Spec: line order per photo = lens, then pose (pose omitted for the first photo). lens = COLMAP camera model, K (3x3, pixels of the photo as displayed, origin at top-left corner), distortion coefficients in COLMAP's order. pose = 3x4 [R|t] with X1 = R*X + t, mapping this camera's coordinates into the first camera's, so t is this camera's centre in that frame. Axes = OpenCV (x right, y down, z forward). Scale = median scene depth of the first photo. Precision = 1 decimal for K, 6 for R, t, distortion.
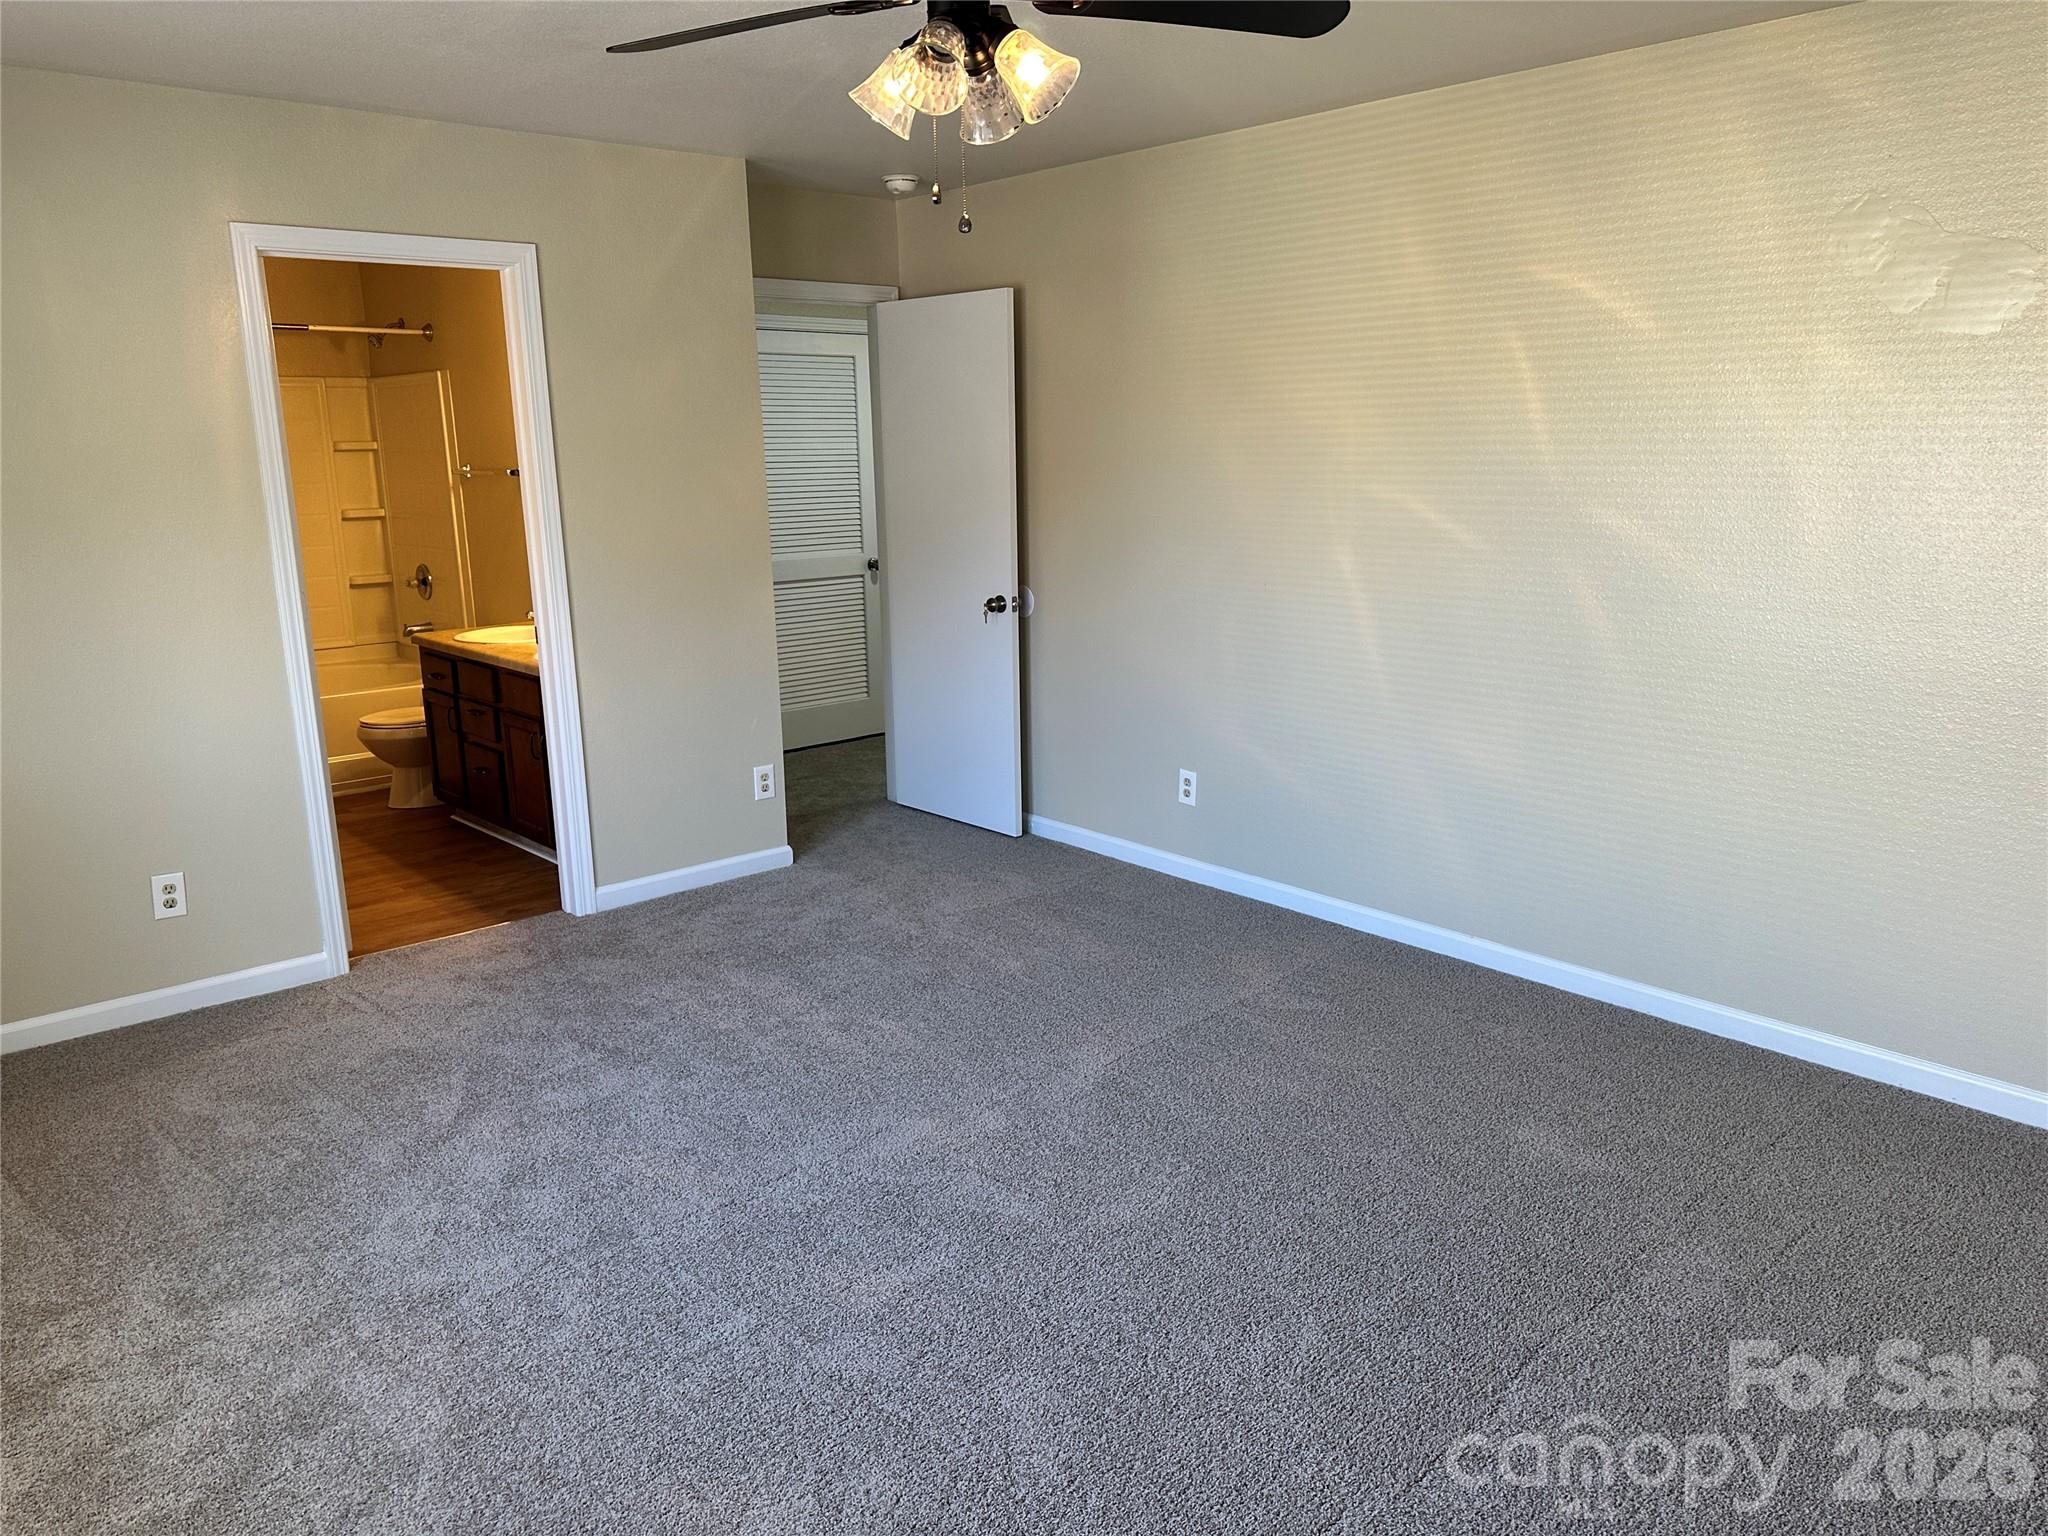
lens RADIAL K [[1433.8, 0, 1028.3], [0, 1433.8, 768.1], [0, 0, 1]] dist [0.109733, -0.158840]
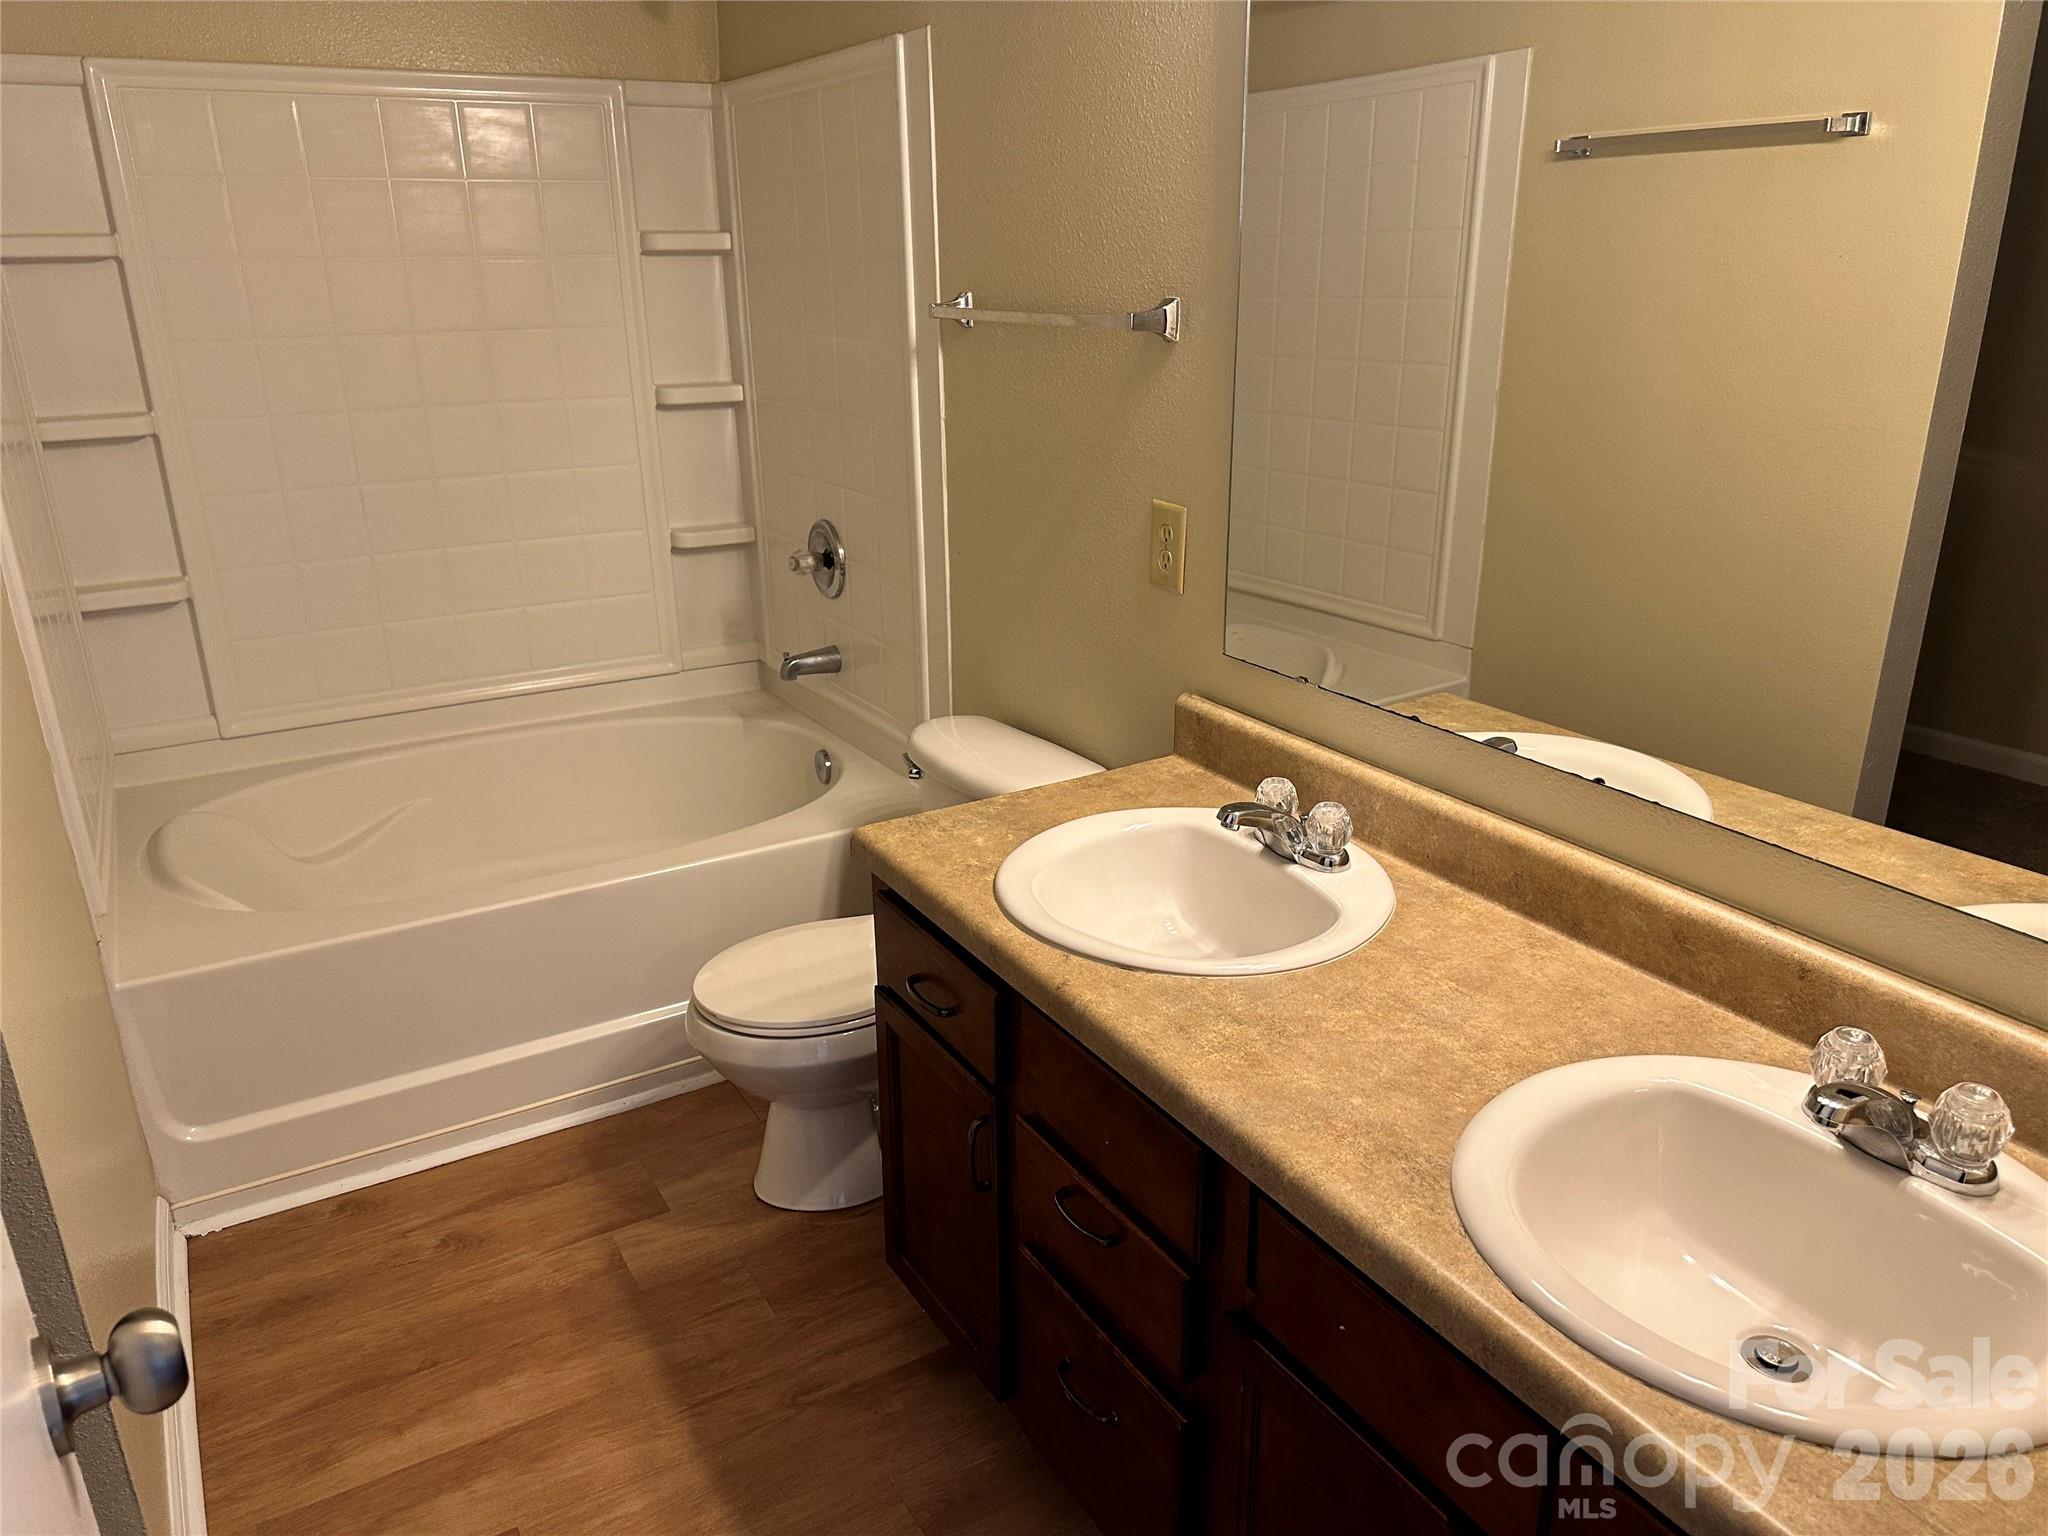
lens RADIAL K [[1433.8, 0, 1028.3], [0, 1433.8, 768.1], [0, 0, 1]] dist [0.109733, -0.158840]
pose [[0.982502, 0.065542, -0.174337, -0.265468], [-0.043689, 0.991022, 0.126359, -0.119828], [0.181054, -0.116532, 0.976545, 0.555075]]
